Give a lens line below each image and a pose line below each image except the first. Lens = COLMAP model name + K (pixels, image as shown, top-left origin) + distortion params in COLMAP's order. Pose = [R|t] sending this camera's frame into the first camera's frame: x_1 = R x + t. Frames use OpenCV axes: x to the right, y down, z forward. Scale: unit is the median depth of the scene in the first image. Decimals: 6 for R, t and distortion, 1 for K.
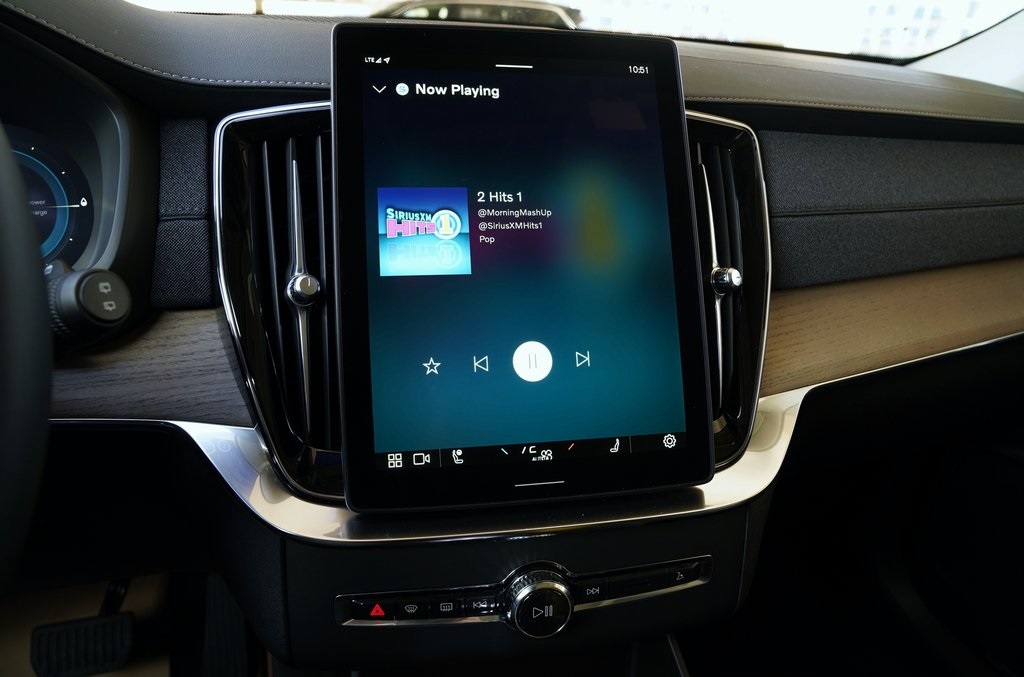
lens RADIAL K [[714.1, 0, 512.0], [0, 714.1, 338.5], [0, 0, 1]] dist [-0.133484, 0.099755]
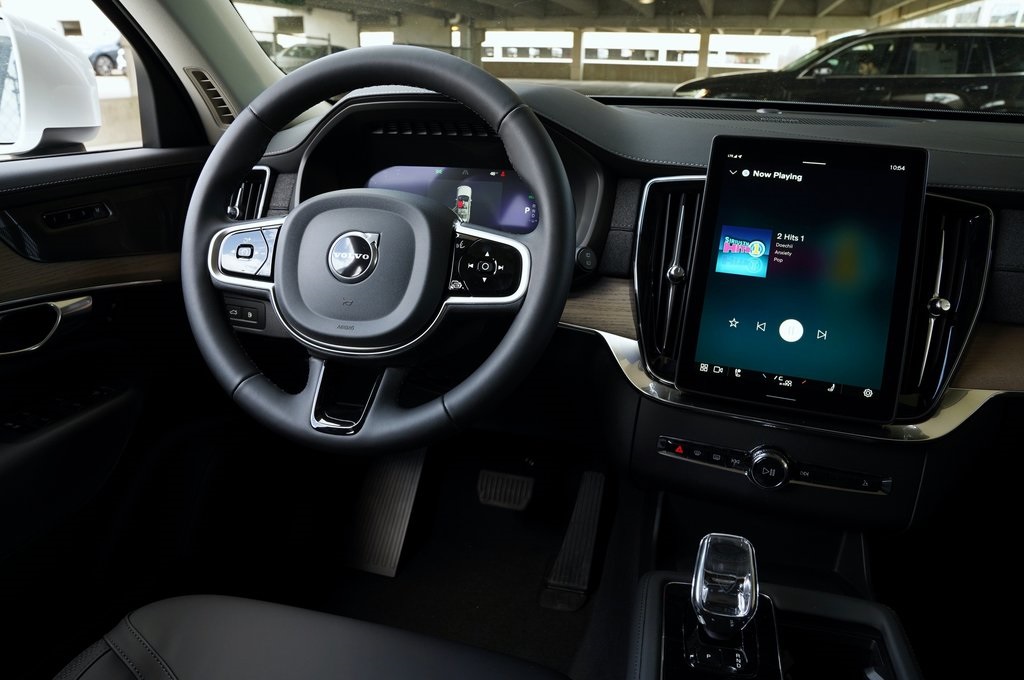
lens RADIAL K [[714.1, 0, 512.0], [0, 714.1, 340.0], [0, 0, 1]] dist [-0.133484, 0.099755]
pose [[0.839918, 0.168957, -0.515743, 0.340281], [-0.185961, 0.982374, 0.018977, 0.147753], [0.509859, 0.079969, 0.856533, -0.823784]]
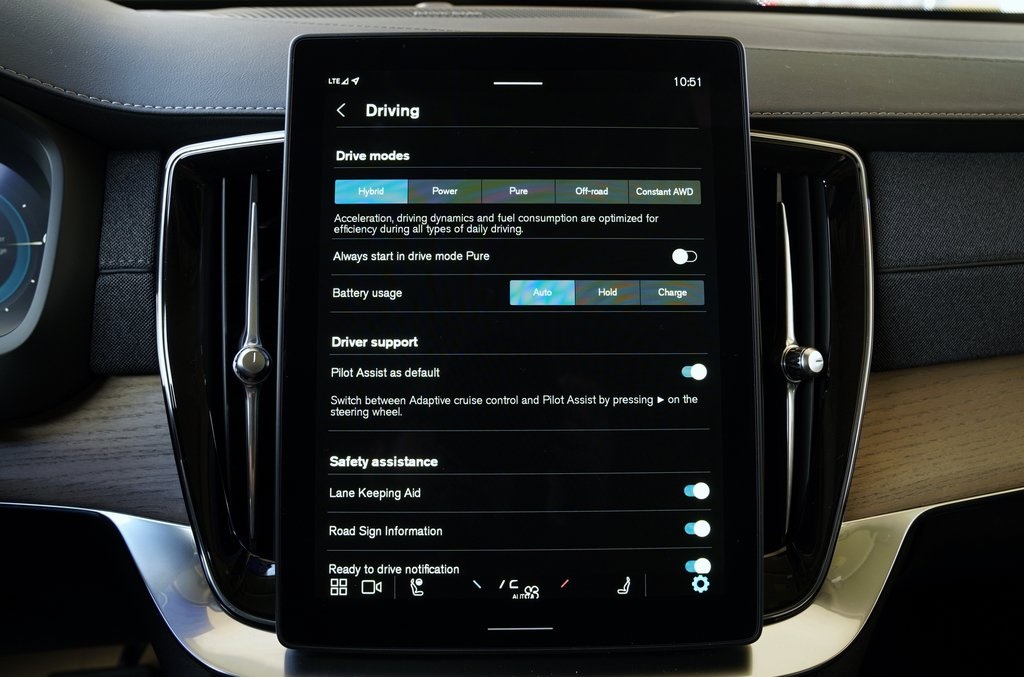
lens RADIAL K [[792.9, 0, 512.0], [0, 792.9, 338.5], [0, 0, 1]] dist [-0.049318, 0.004172]
pose [[0.983299, 0.036277, -0.178348, 0.165793], [-0.035176, 0.999338, 0.009330, -0.117008], [0.178568, -0.002901, 0.983923, 0.142445]]
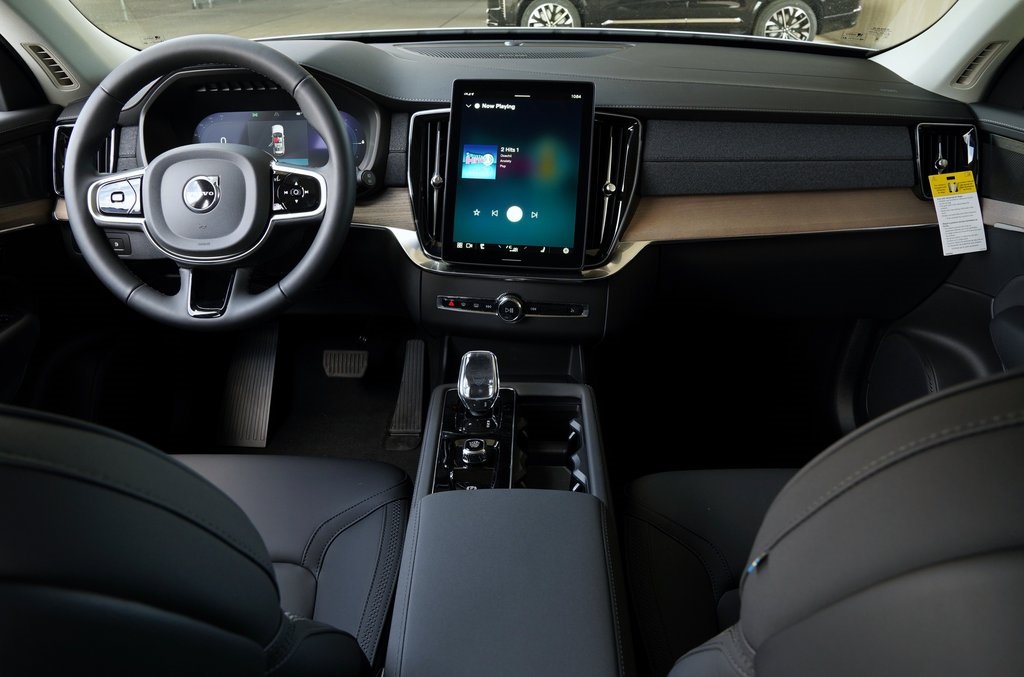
lens RADIAL K [[714.1, 0, 512.0], [0, 714.1, 338.5], [0, 0, 1]] dist [-0.133484, 0.099755]
pose [[0.943042, 0.124865, -0.308350, 0.860881], [-0.087712, 0.987415, 0.131597, 0.137185], [0.320902, -0.097056, 0.942127, -1.470258]]
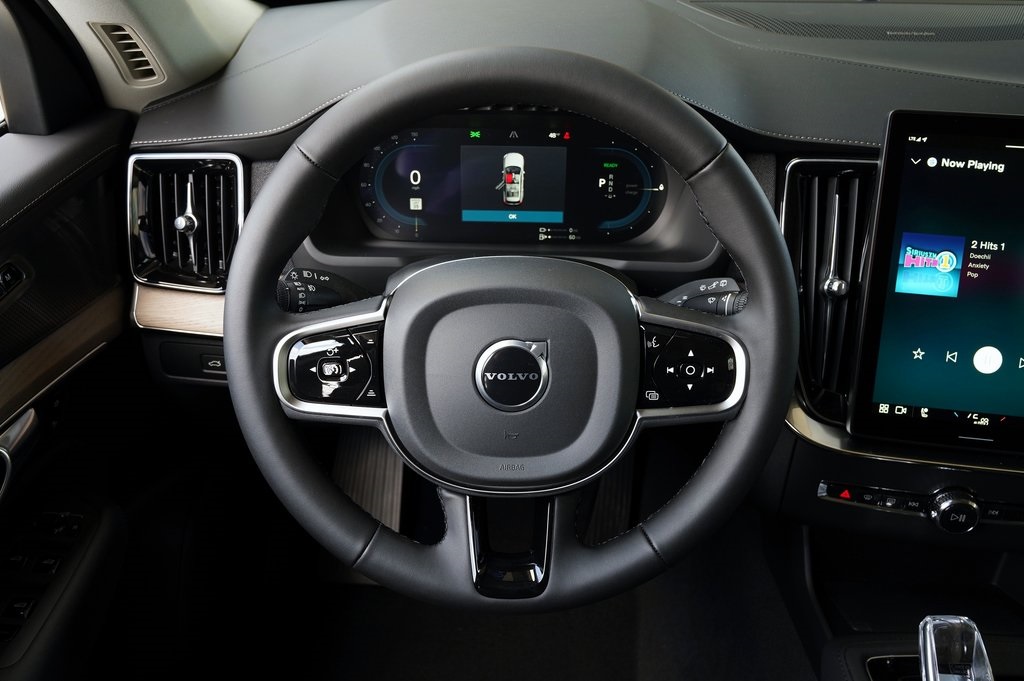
lens RADIAL K [[863.3, 0, 513.7], [0, 863.3, 345.4], [0, 0, 1]] dist [-0.071578, 0.116116]
pose [[0.942695, 0.171071, -0.286462, -0.393990], [-0.104335, 0.966642, 0.233917, -0.307163], [0.316923, -0.190624, 0.929098, -0.961651]]
